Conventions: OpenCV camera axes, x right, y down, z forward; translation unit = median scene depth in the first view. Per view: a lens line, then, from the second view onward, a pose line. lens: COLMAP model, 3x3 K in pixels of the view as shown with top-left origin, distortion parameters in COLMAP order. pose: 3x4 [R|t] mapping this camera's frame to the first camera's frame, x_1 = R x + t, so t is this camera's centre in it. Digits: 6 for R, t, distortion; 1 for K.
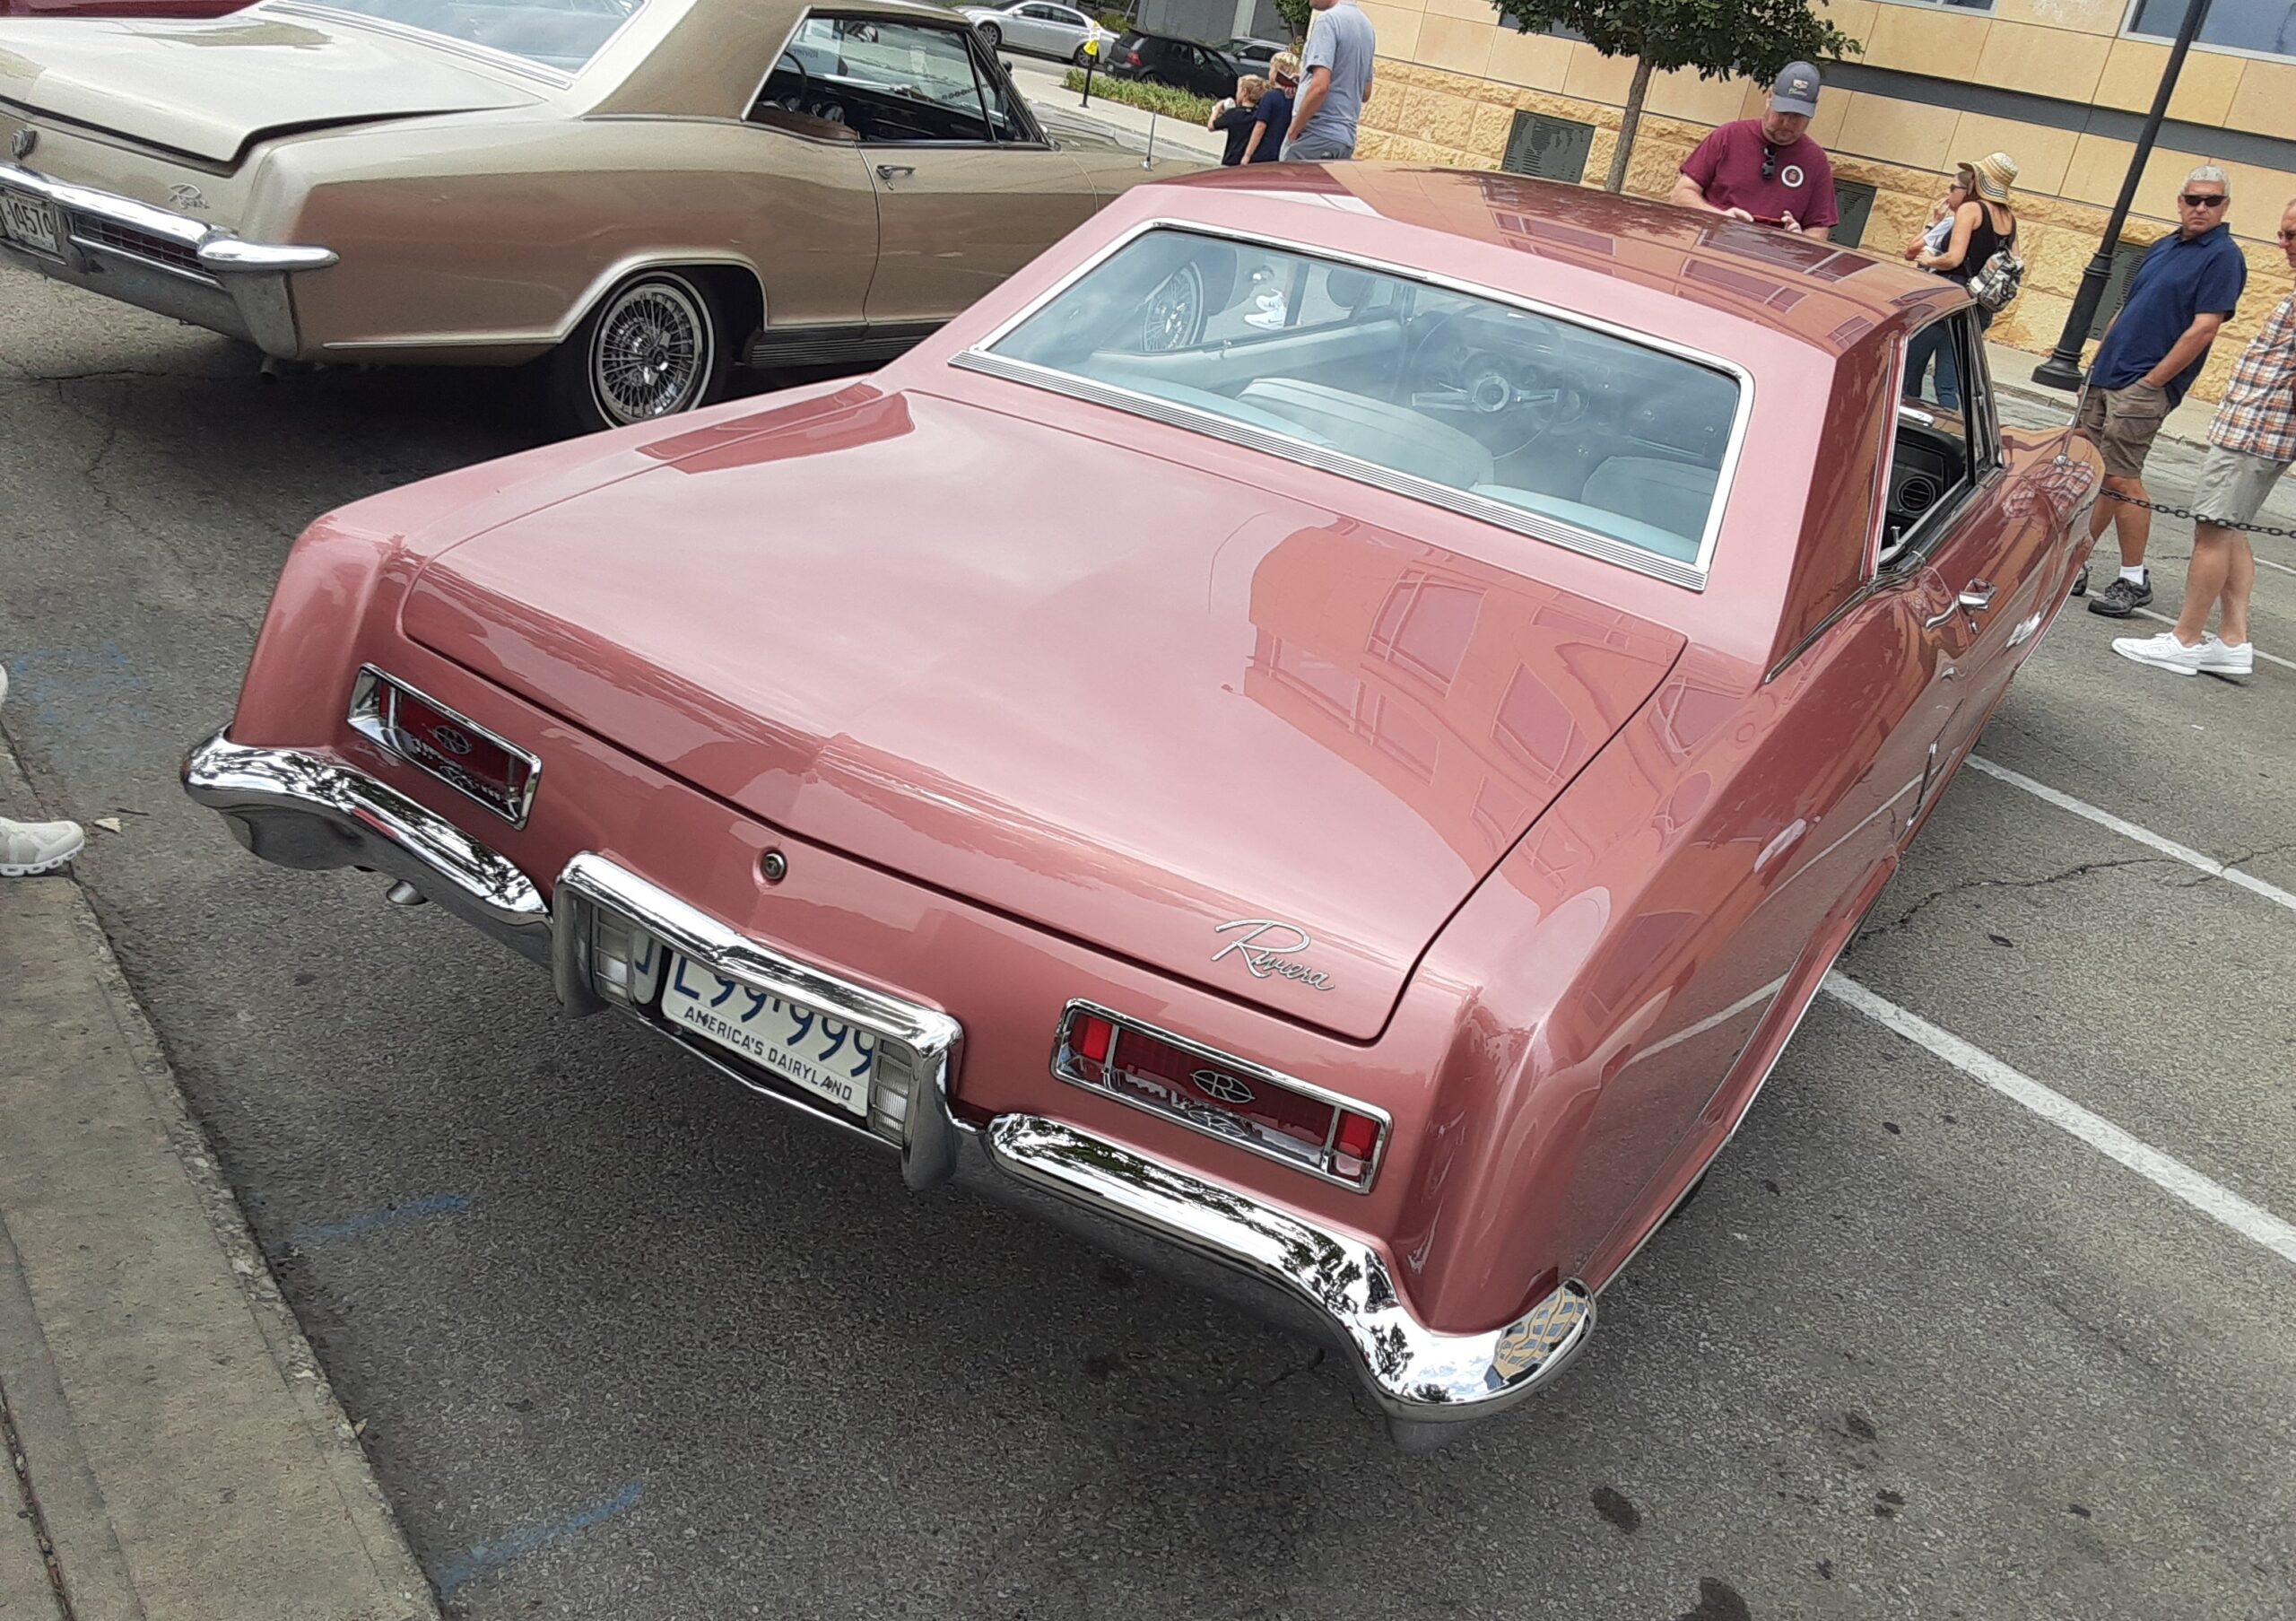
lens RADIAL K [[1906.2, 0, 1208.4], [0, 1906.2, 821.1], [0, 0, 1]] dist [0.121865, -0.193290]
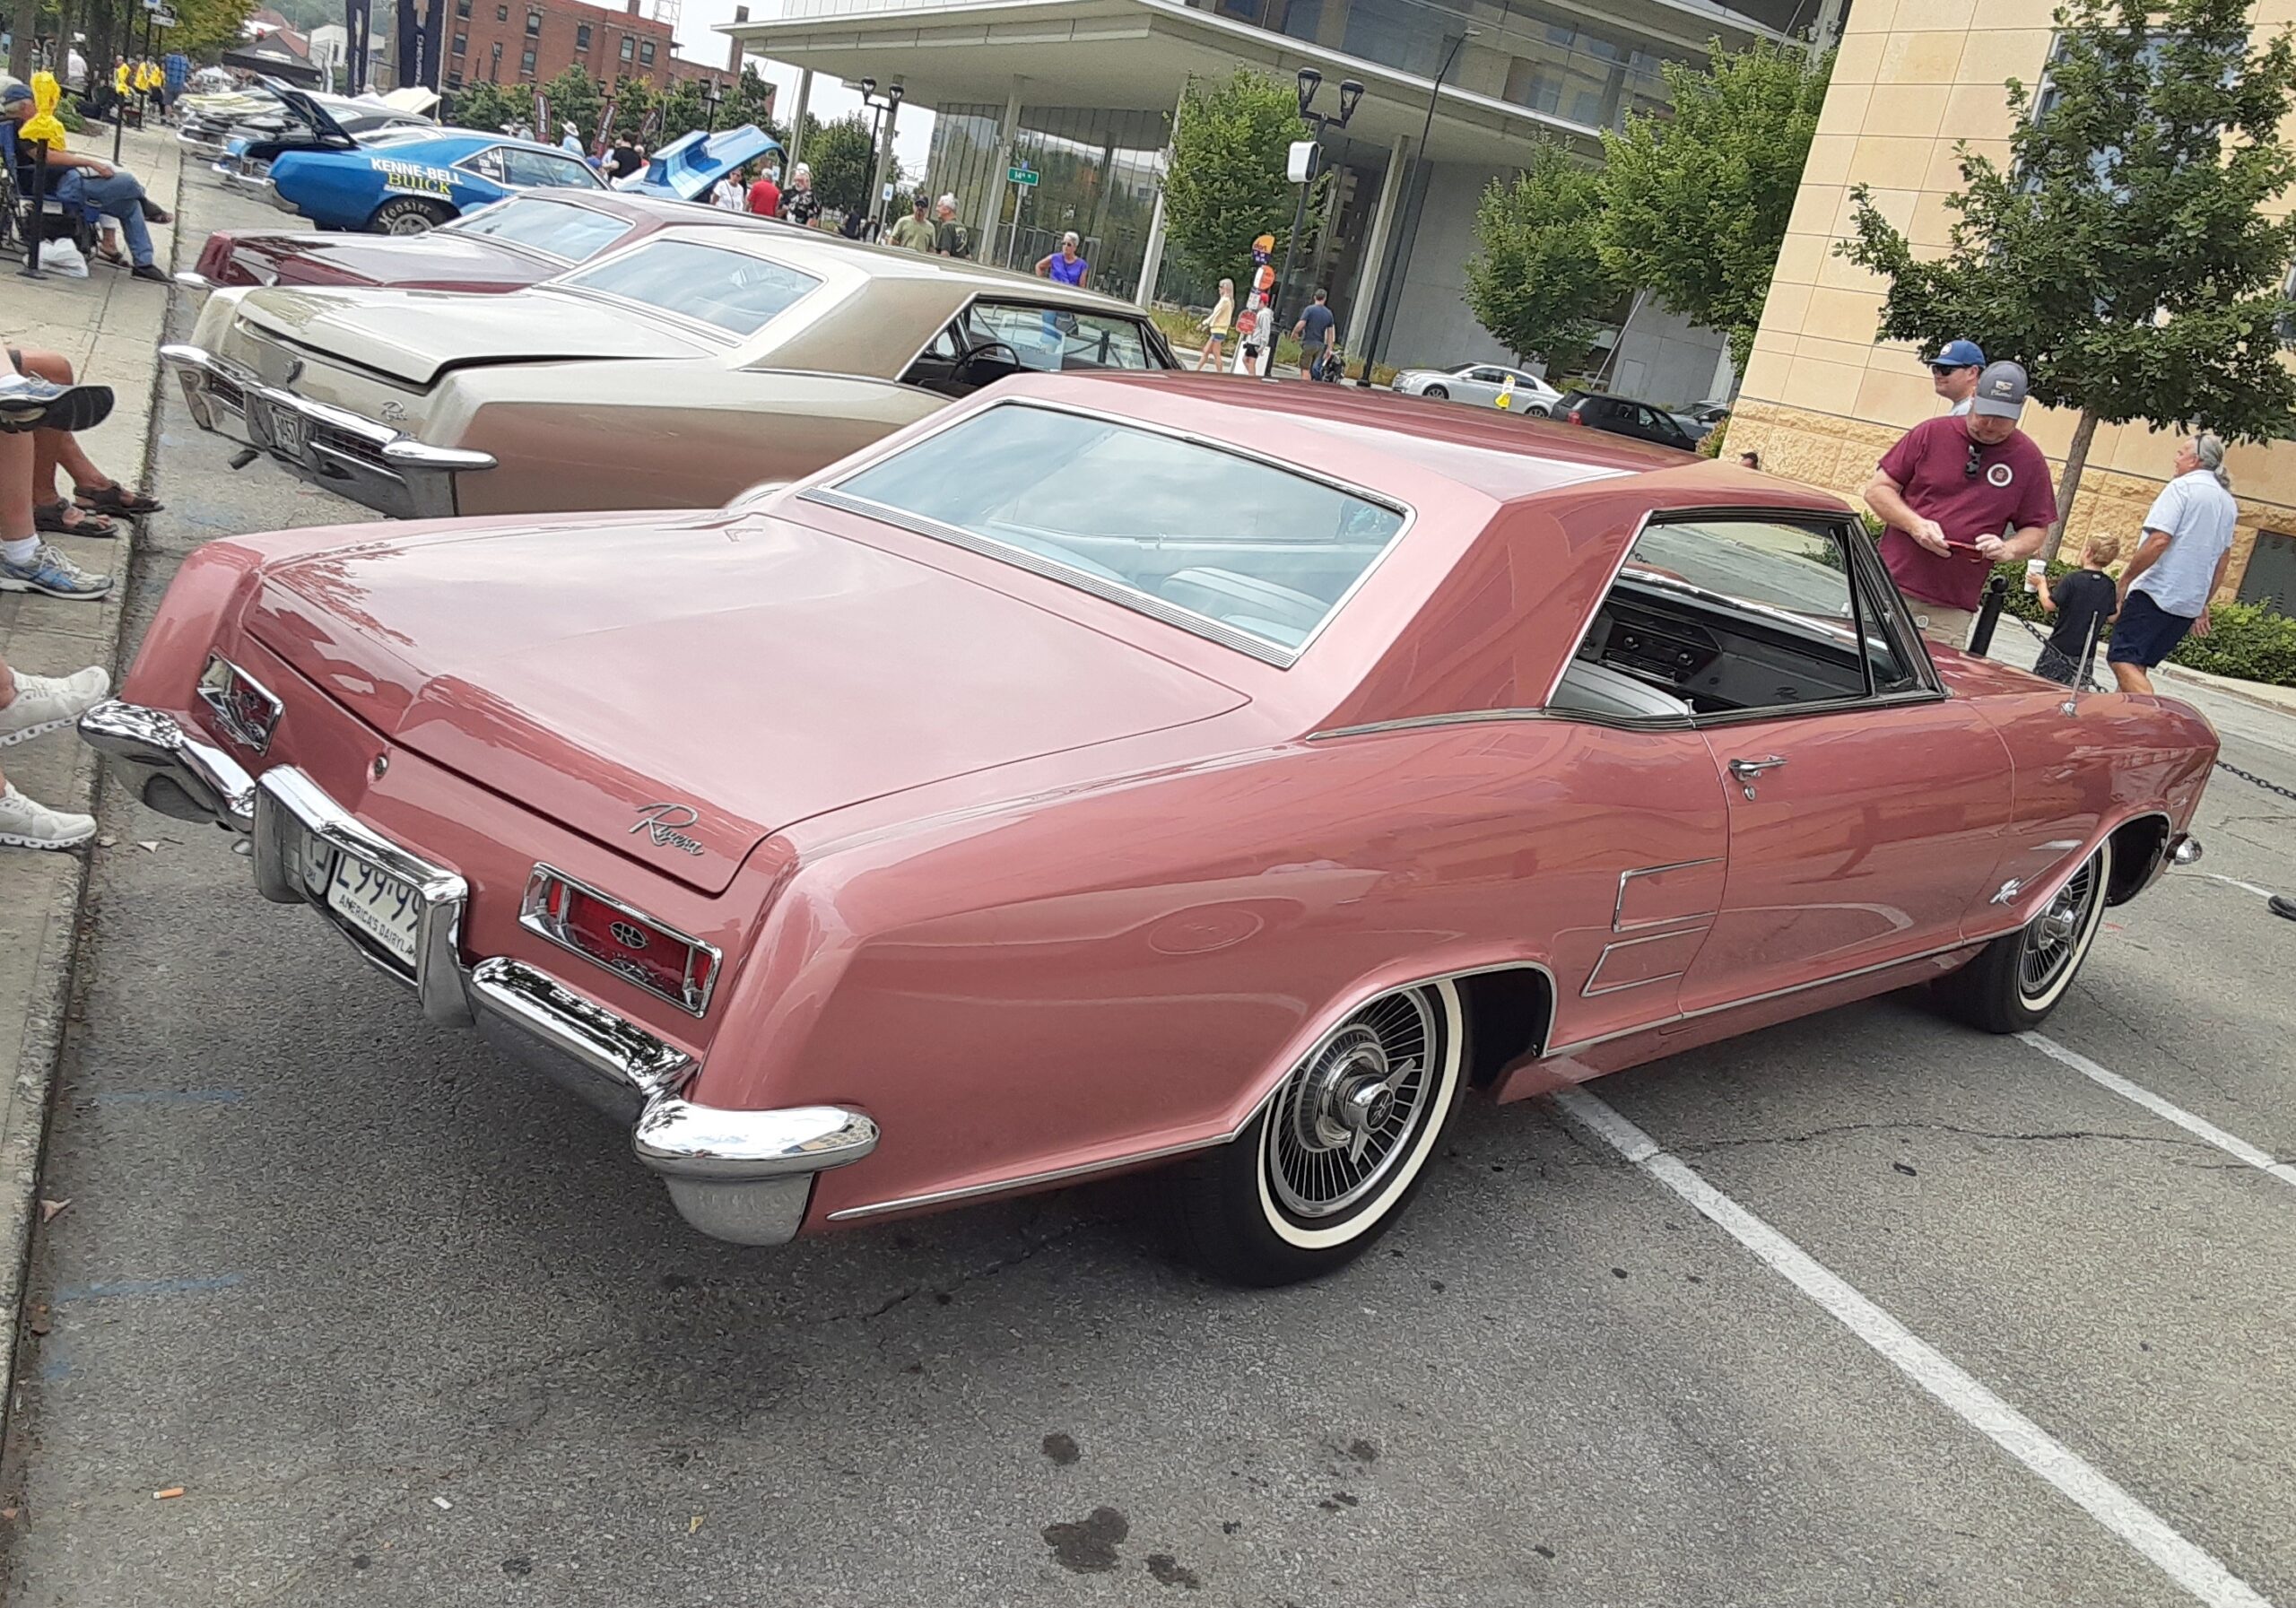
lens RADIAL K [[2102.9, 0, 1148.0], [0, 2102.9, 804.0], [0, 0, 1]] dist [0.122958, -0.215892]
pose [[0.964936, 0.062290, -0.254989, 0.424116], [-0.112339, 0.975973, -0.186698, 0.170740], [0.237233, 0.208797, 0.948749, -0.157331]]
